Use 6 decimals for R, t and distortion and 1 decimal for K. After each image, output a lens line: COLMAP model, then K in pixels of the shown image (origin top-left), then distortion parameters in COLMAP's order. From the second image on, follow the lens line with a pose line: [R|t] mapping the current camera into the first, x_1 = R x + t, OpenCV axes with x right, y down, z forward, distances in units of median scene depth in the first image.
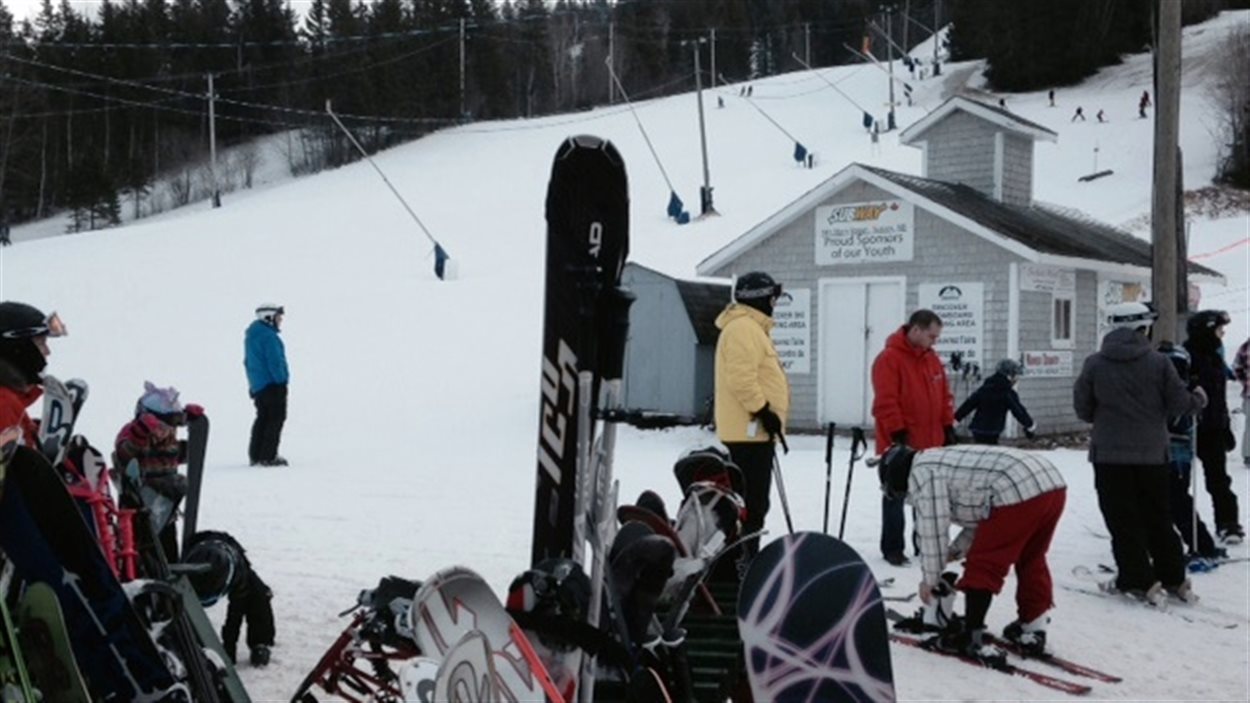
lens RADIAL K [[1488.8, 0, 625.0], [0, 1488.8, 351.5], [0, 0, 1]] dist [0.313247, -0.562703]
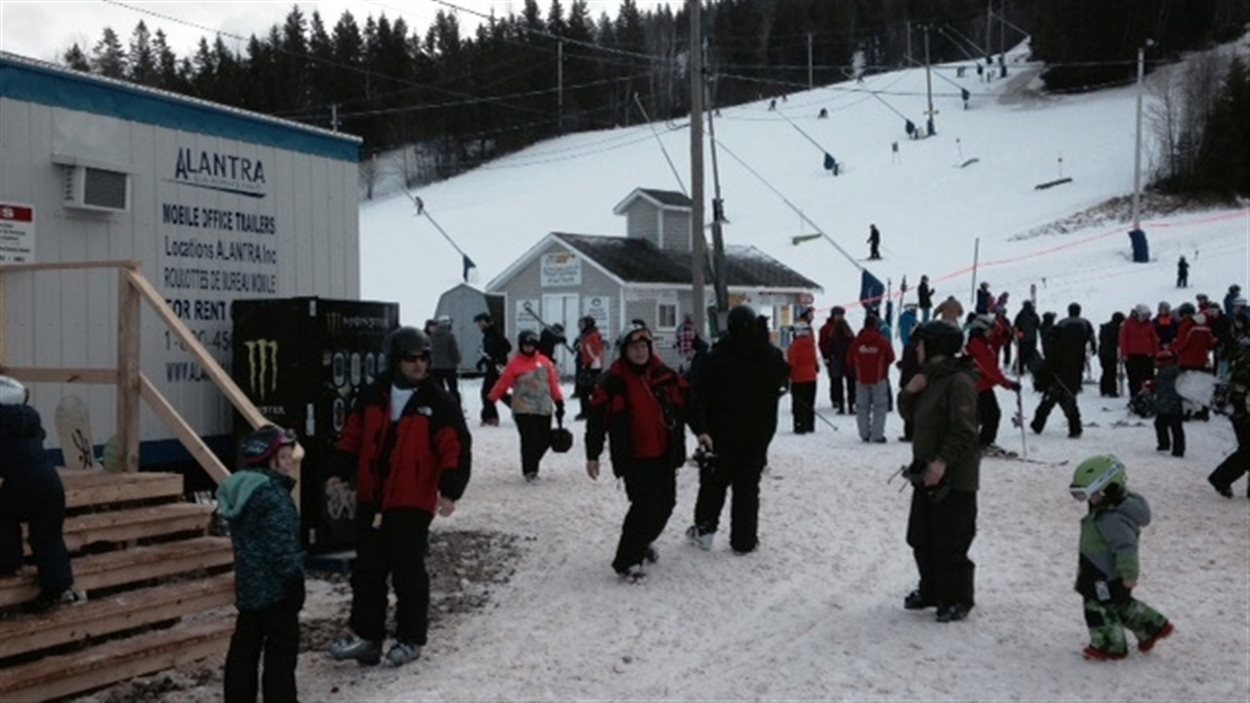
lens RADIAL K [[1488.8, 0, 625.0], [0, 1488.8, 351.5], [0, 0, 1]] dist [0.313247, -0.562703]
pose [[0.994438, -0.007613, -0.105047, 0.081127], [0.008445, 0.999936, 0.007475, 0.001570], [0.104983, -0.008321, 0.994439, -0.152666]]
